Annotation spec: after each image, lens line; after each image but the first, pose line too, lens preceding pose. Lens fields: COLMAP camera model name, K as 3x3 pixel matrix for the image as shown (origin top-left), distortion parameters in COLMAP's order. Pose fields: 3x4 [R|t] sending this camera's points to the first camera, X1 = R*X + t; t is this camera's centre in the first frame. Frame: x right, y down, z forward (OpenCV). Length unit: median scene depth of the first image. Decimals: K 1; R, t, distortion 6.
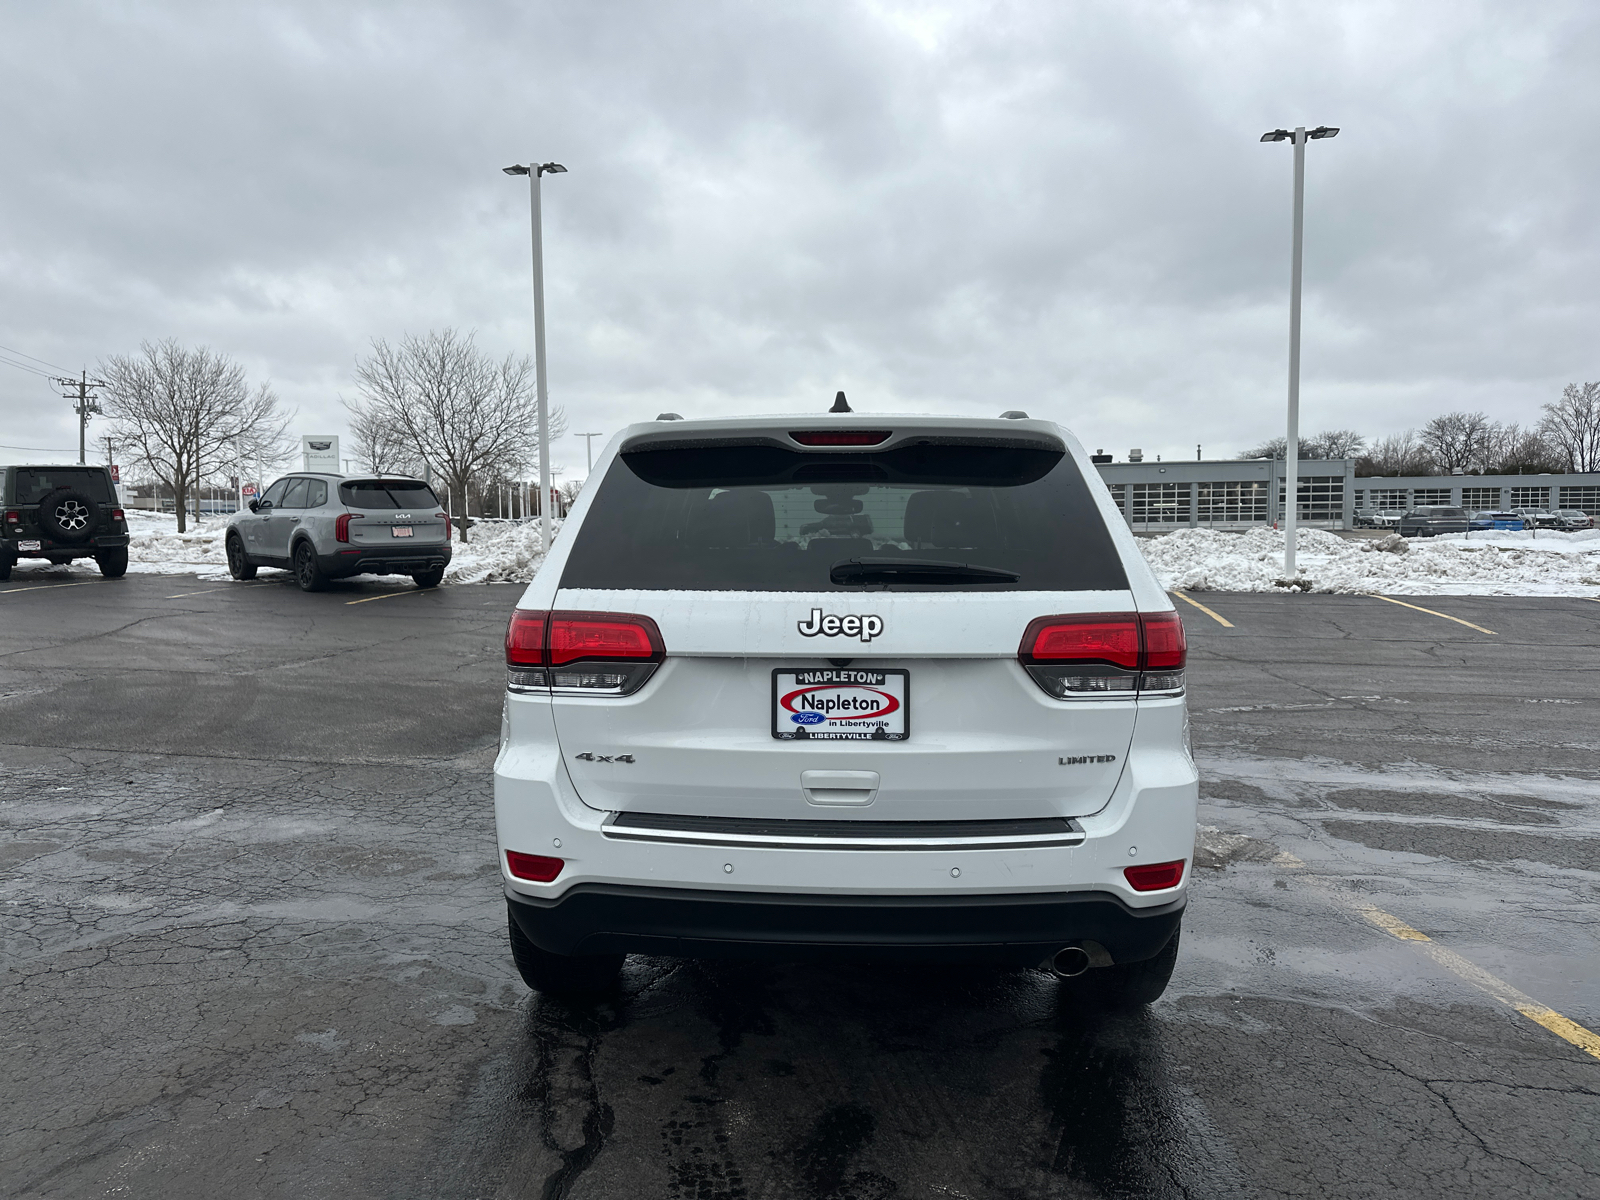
lens RADIAL K [[1122.2, 0, 798.4], [0, 1122.2, 605.6], [0, 0, 1]] dist [0.060197, -0.065732]
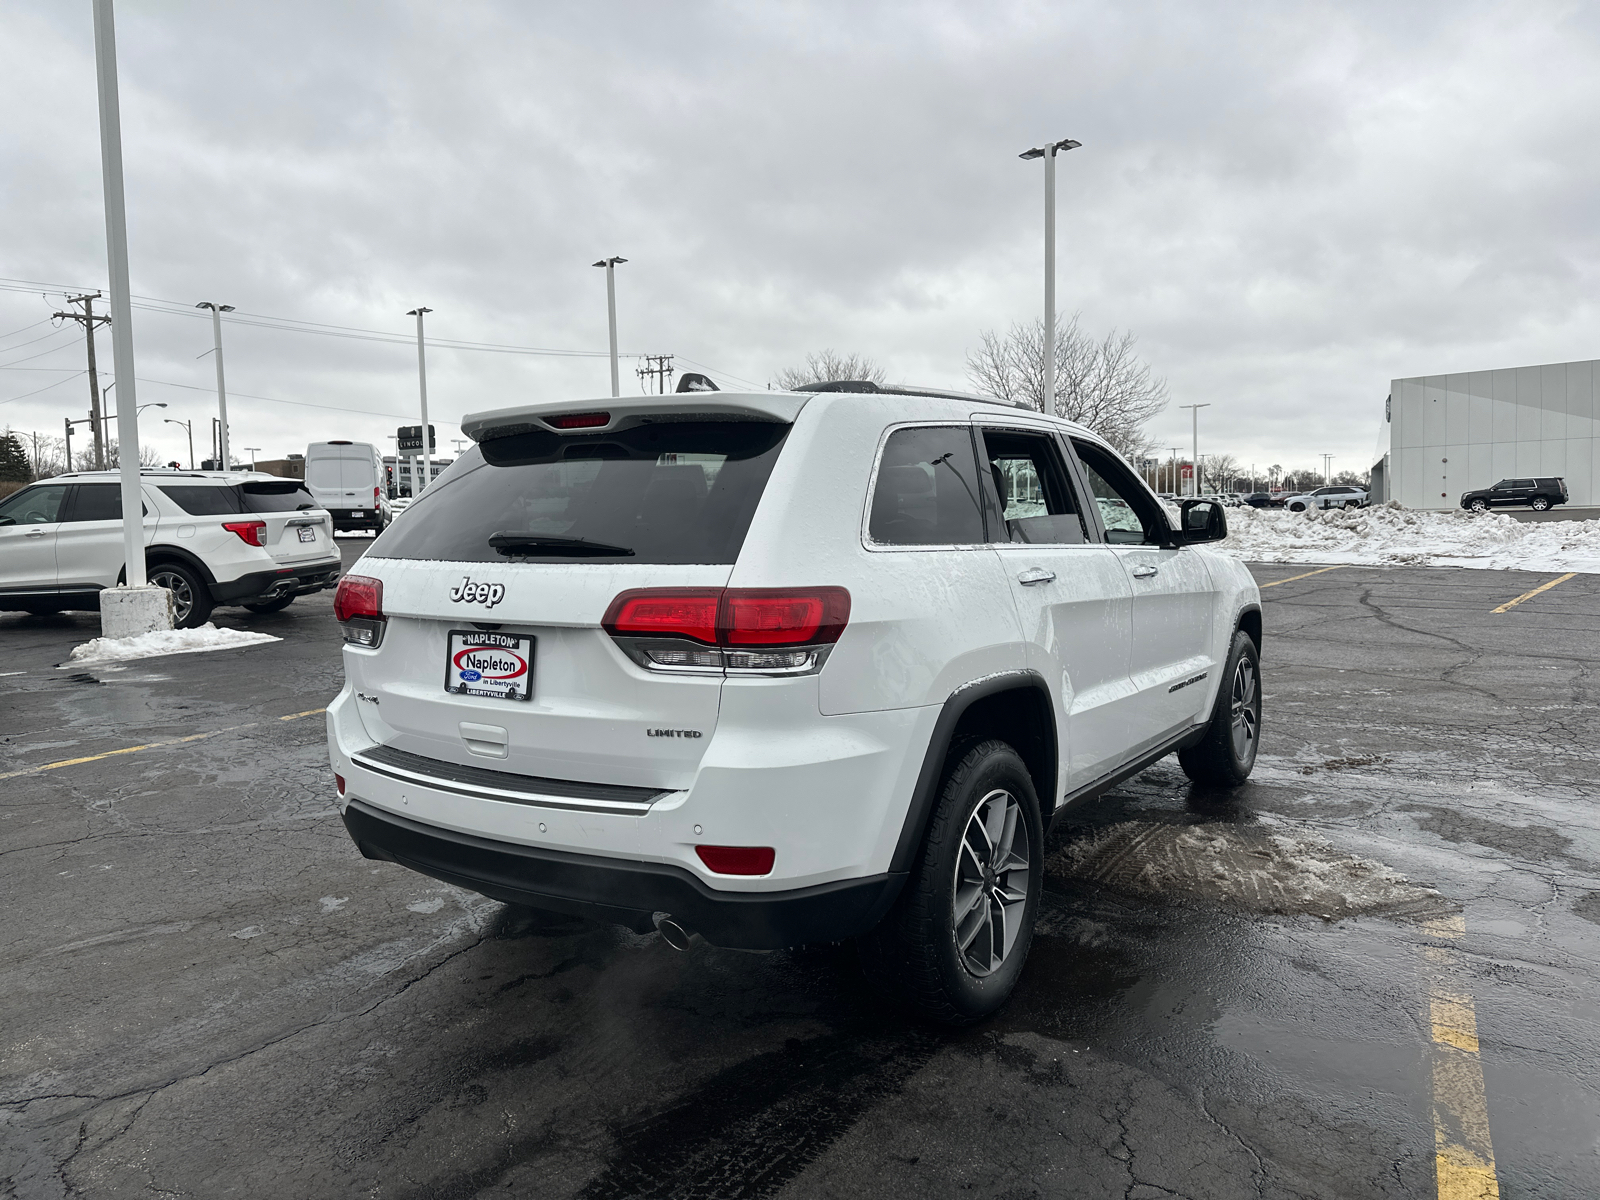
lens RADIAL K [[1122.2, 0, 789.4], [0, 1122.2, 590.9], [0, 0, 1]] dist [0.060197, -0.065732]
pose [[0.843939, 0.022324, -0.535975, 0.864948], [-0.019772, 0.999749, 0.010508, -0.002060], [0.536075, 0.001729, 0.844169, 0.217066]]
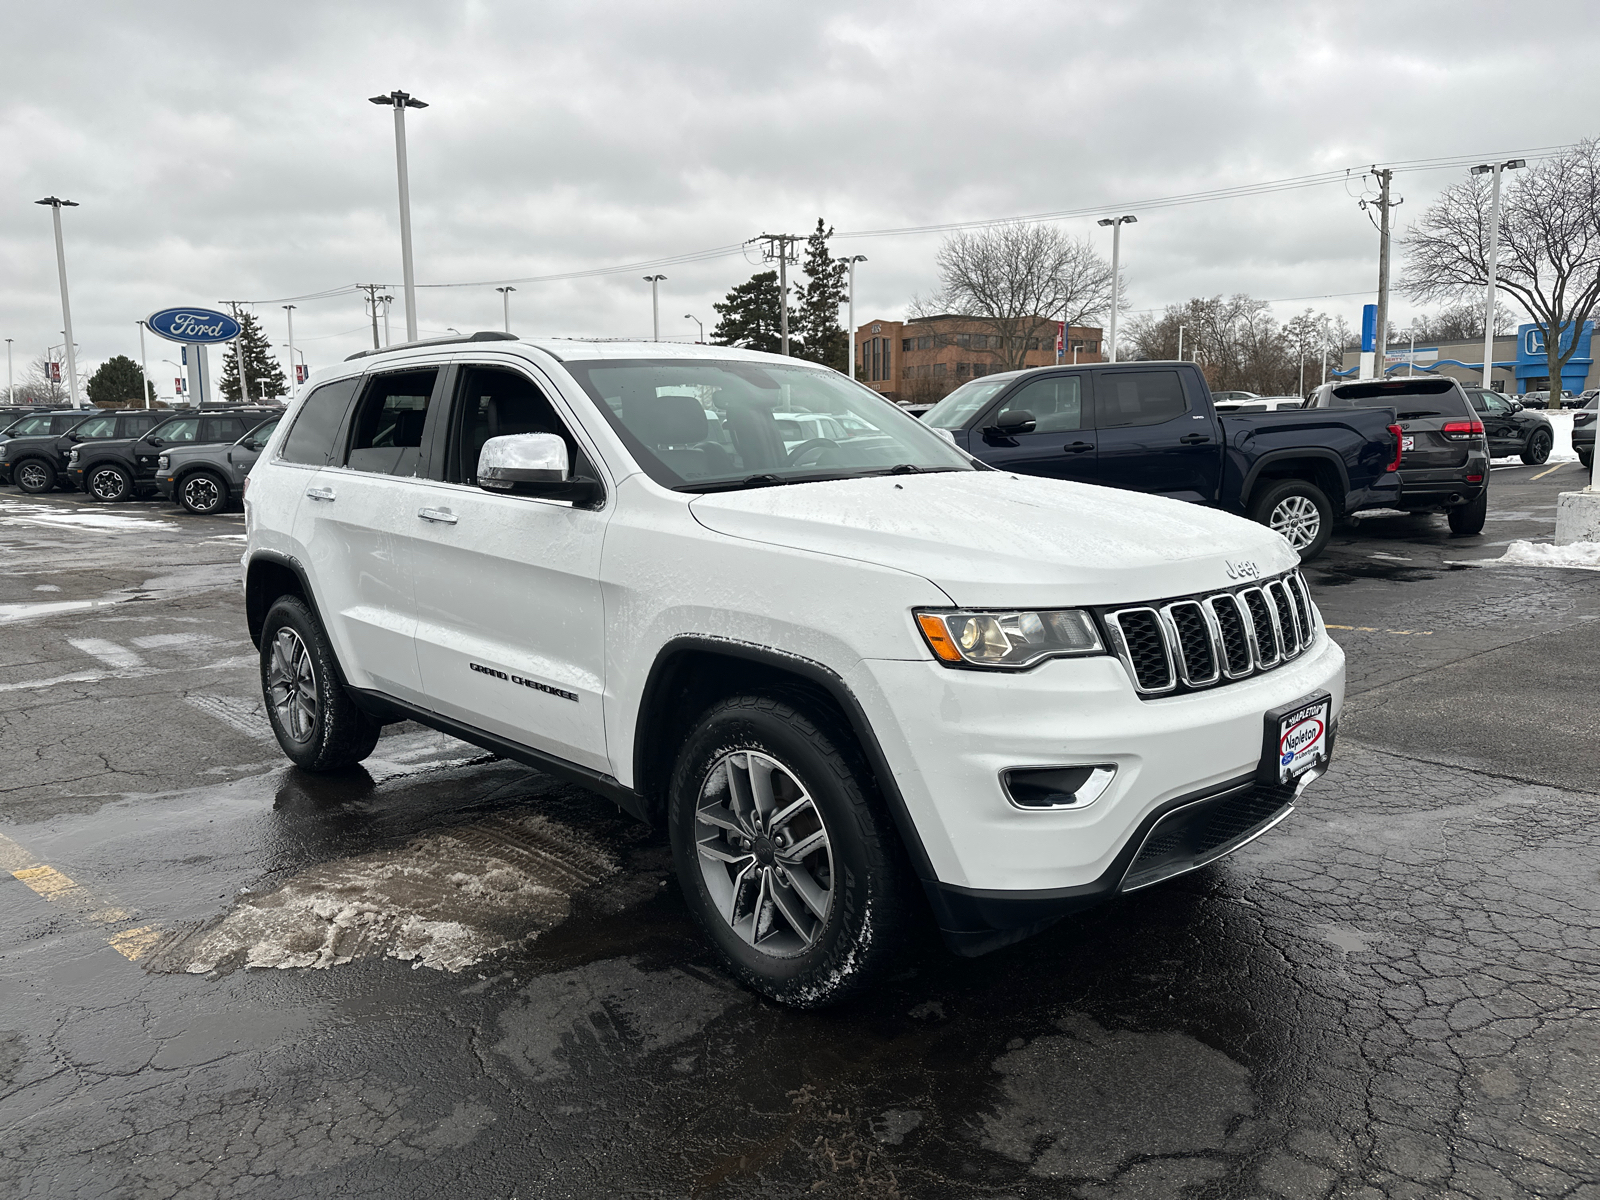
lens RADIAL K [[1122.2, 0, 800.7], [0, 1122.2, 585.9], [0, 0, 1]] dist [0.060197, -0.065732]
pose [[-0.686361, 0.110606, -0.718801, 1.159267], [-0.033895, 0.982428, 0.183537, -0.216818], [0.726471, 0.150337, -0.670551, 3.176153]]
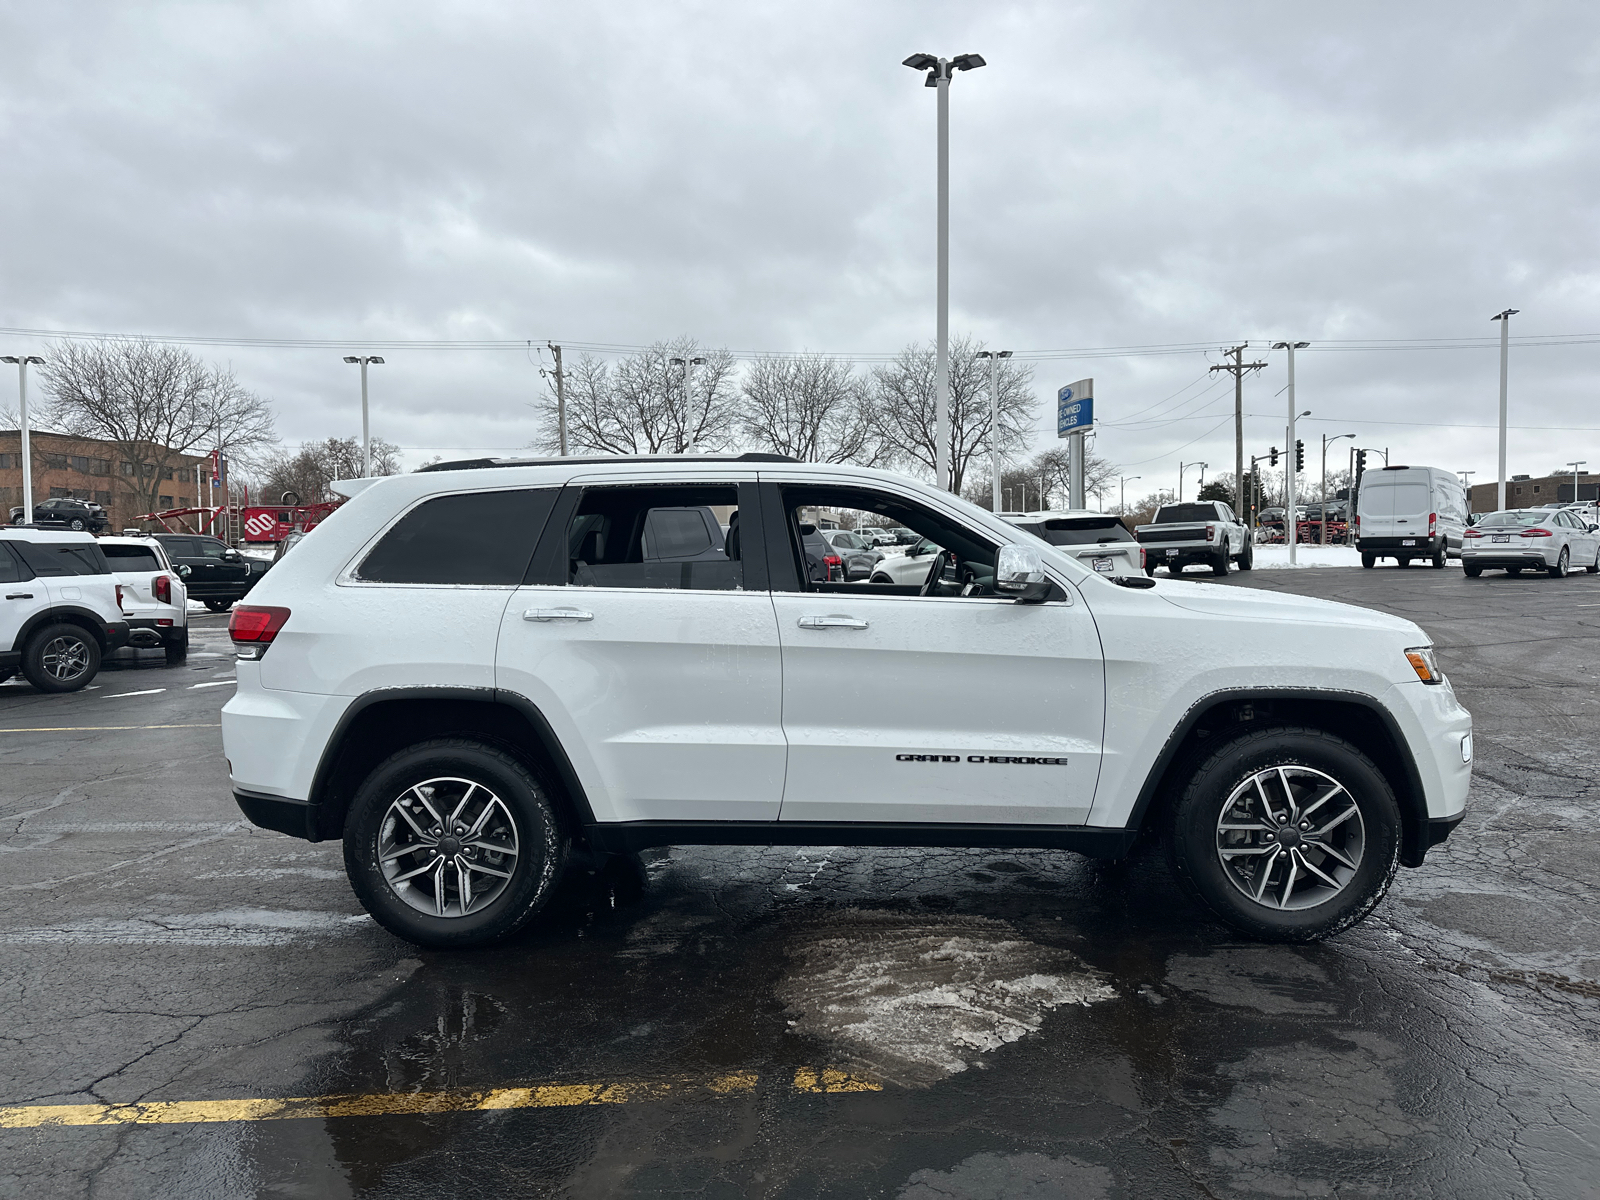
lens RADIAL K [[1122.2, 0, 801.8], [0, 1122.2, 604.5], [0, 0, 1]] dist [0.060197, -0.065732]
pose [[0.004142, 0.042222, -0.999100, 1.939145], [-0.057023, 0.997493, 0.041917, -0.108167], [0.998364, 0.056798, 0.006539, 1.796987]]
